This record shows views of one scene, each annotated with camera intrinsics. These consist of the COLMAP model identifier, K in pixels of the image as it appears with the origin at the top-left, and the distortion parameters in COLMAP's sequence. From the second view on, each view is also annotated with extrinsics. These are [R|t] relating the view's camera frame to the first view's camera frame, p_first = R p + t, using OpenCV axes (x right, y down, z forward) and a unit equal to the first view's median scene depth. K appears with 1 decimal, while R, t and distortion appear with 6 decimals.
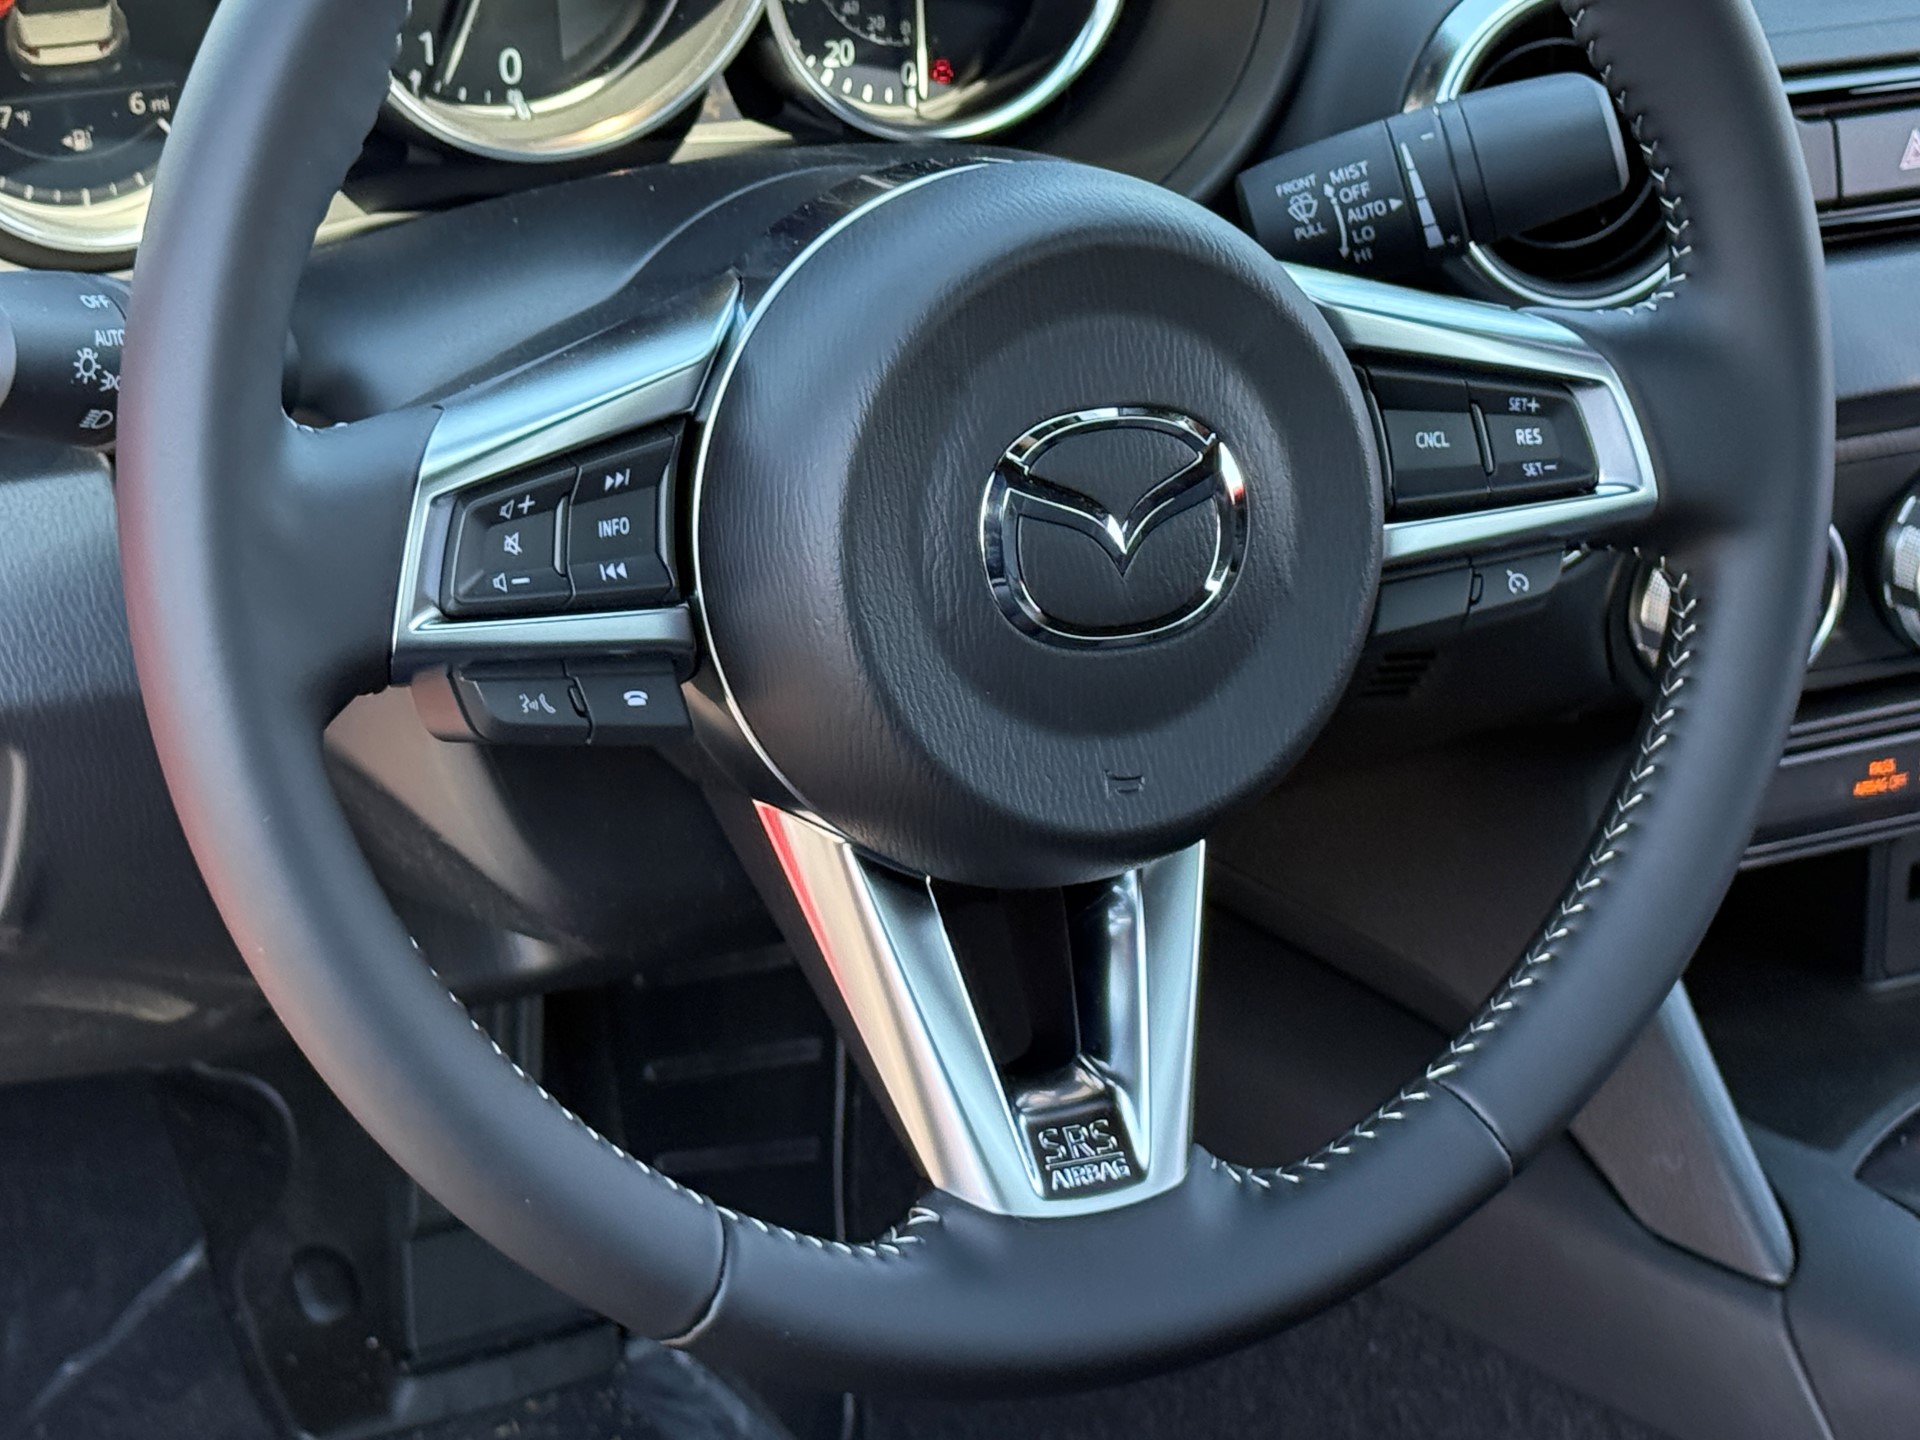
lens RADIAL K [[4633.5, 0, 977.9], [0, 4633.5, 689.7], [0, 0, 1]] dist [0.132234, 0.000000]
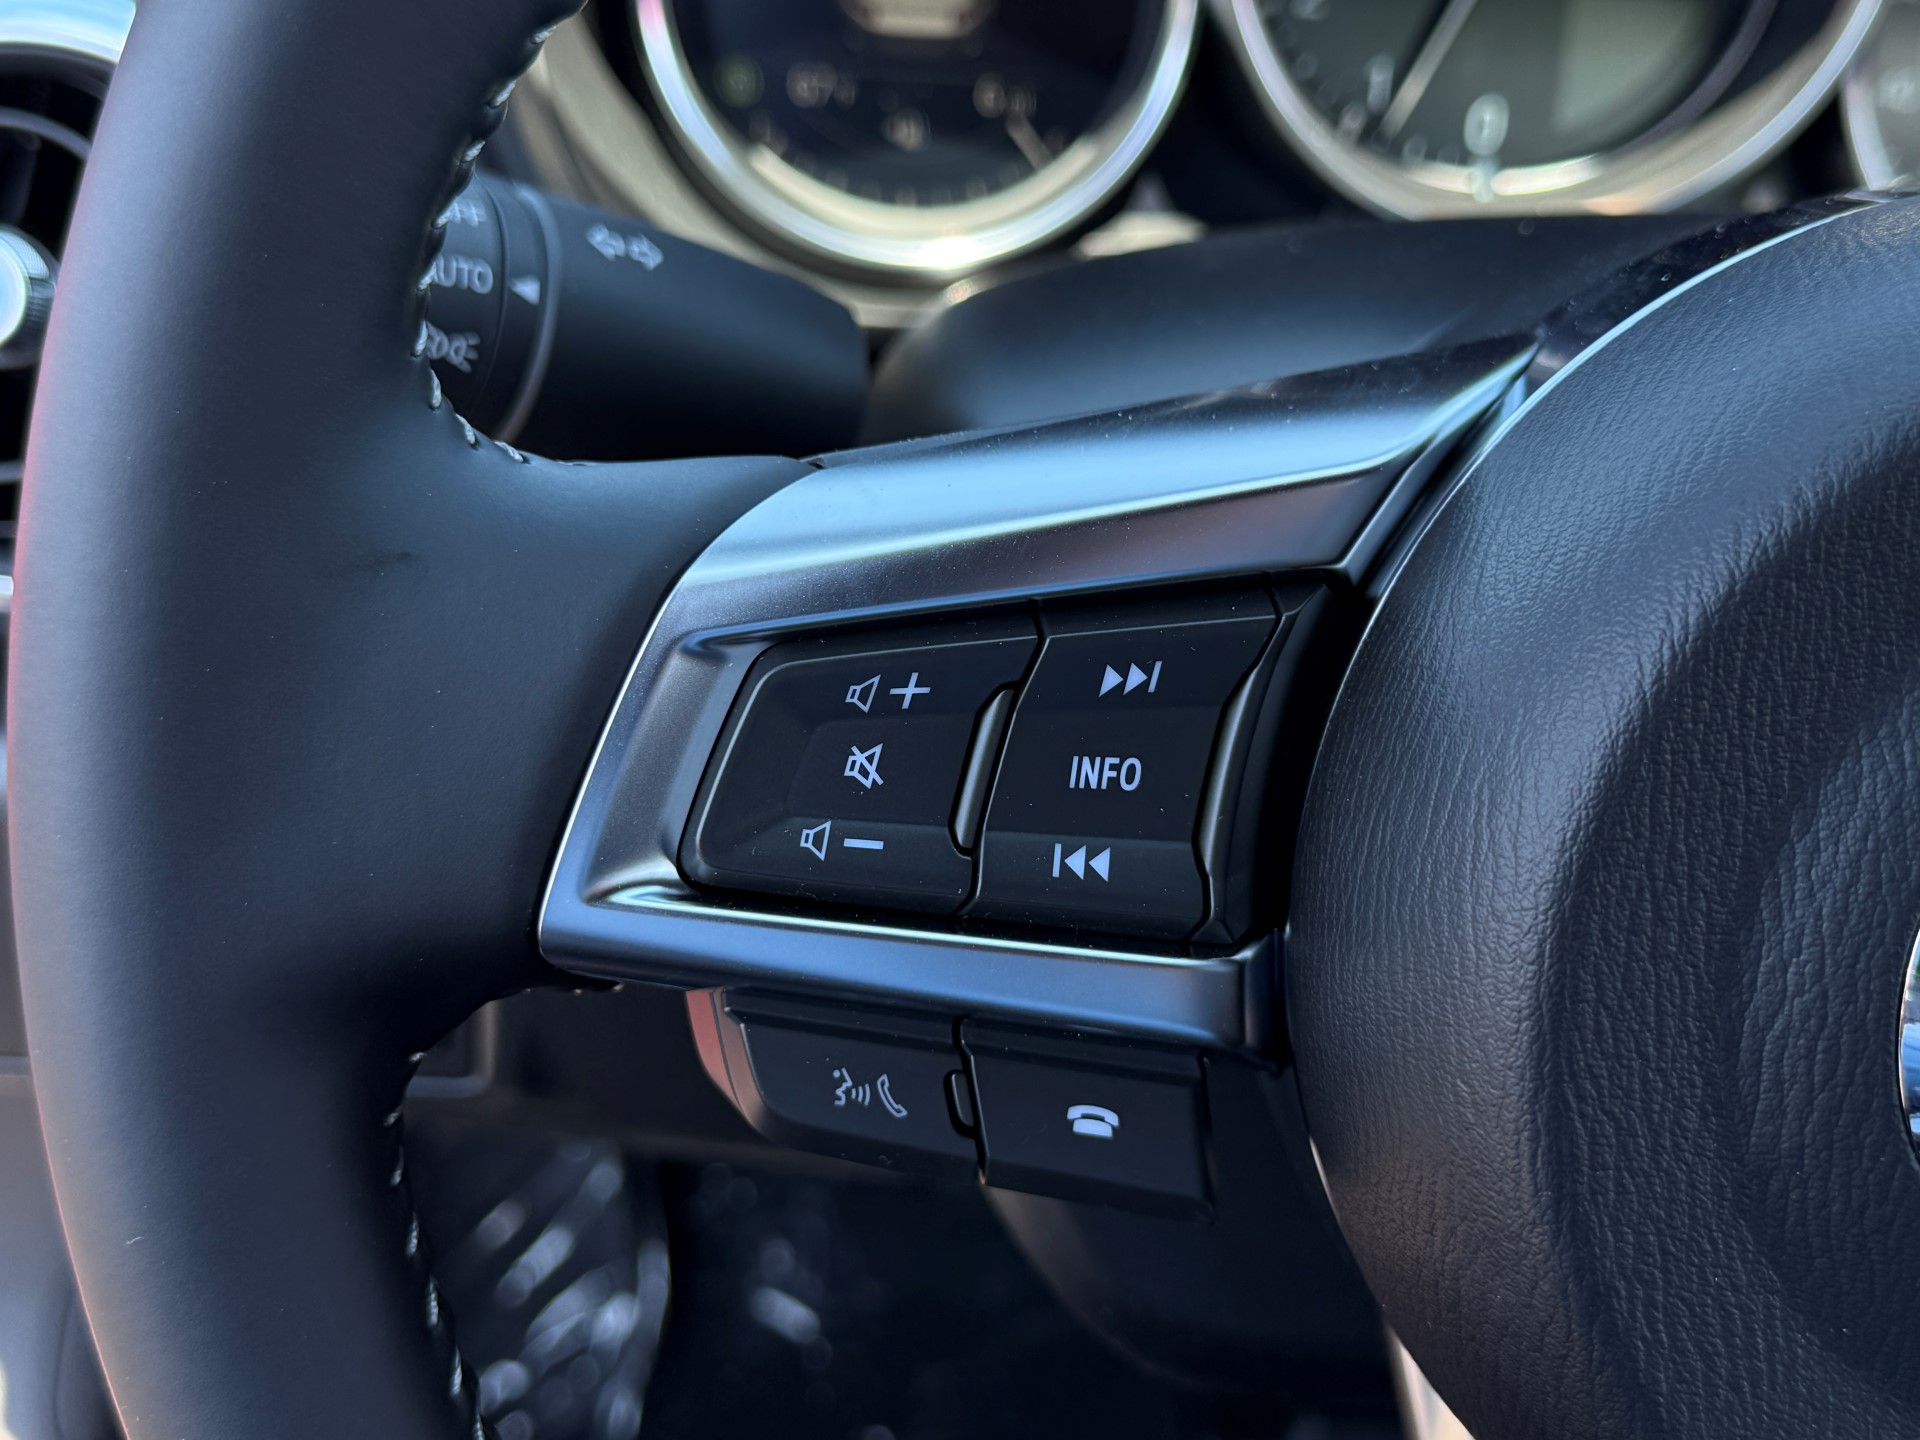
lens RADIAL K [[2451.4, 0, 957.1], [0, 2451.4, 716.8], [0, 0, 1]] dist [0.054192, 0.000000]
pose [[0.891077, 0.208649, -0.403049, 0.008345], [-0.207921, 0.977058, 0.046120, -0.044455], [0.403425, 0.042706, 0.914016, 0.685904]]
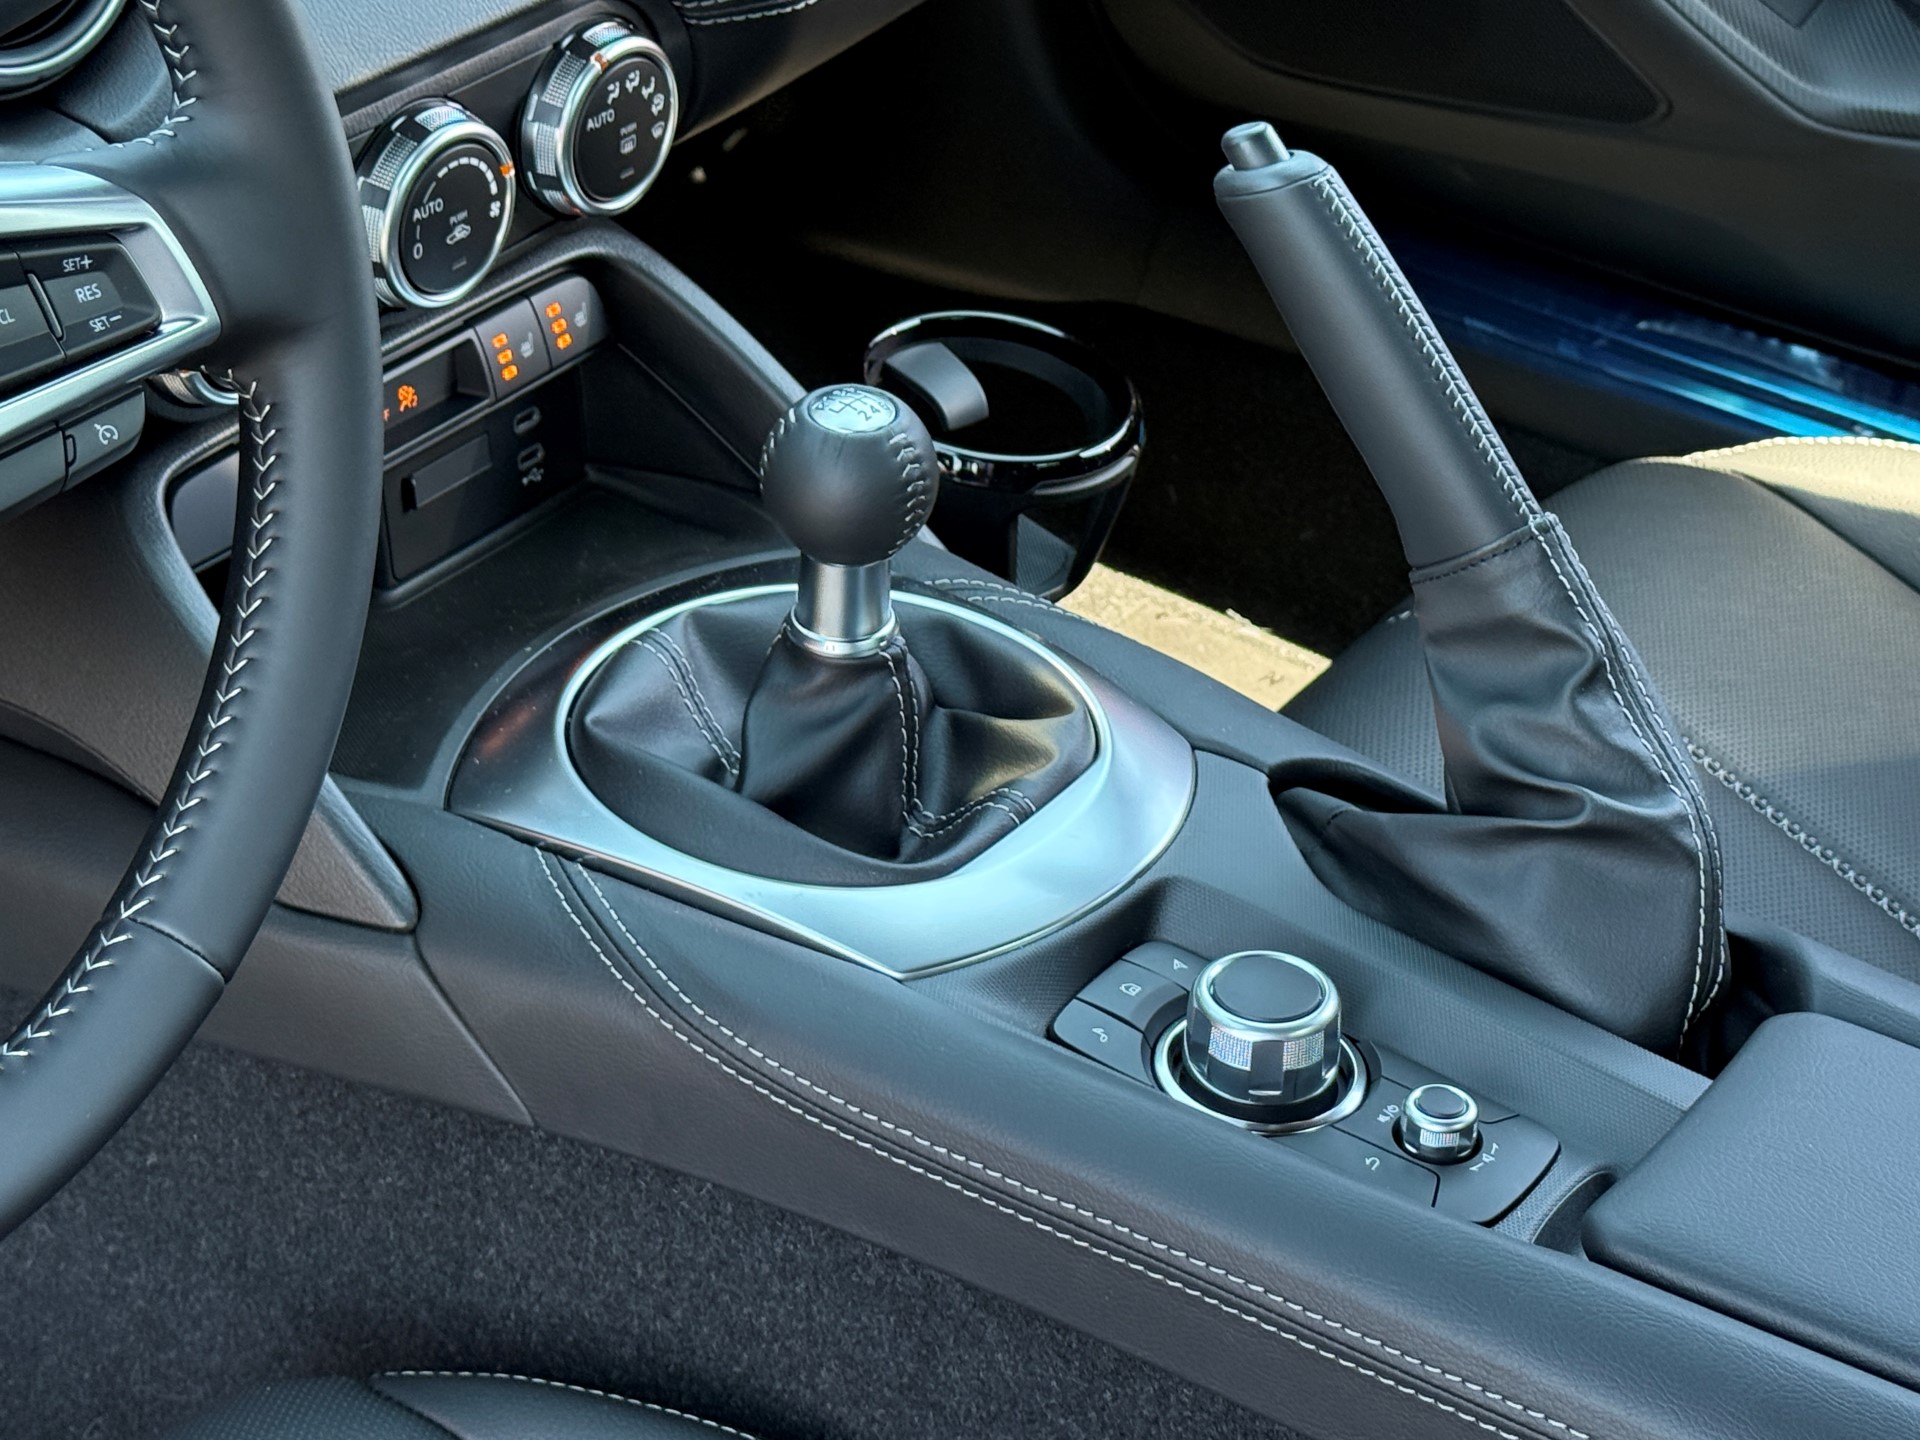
lens RADIAL K [[3882.2, 0, 958.1], [0, 3882.2, 713.4], [0, 0, 1]] dist [0.141665, 0.000000]
pose [[0.897556, -0.237047, 0.371754, -0.050193], [0.160302, 0.960919, 0.225695, -0.128093], [-0.410726, -0.142981, 0.900478, 0.137798]]
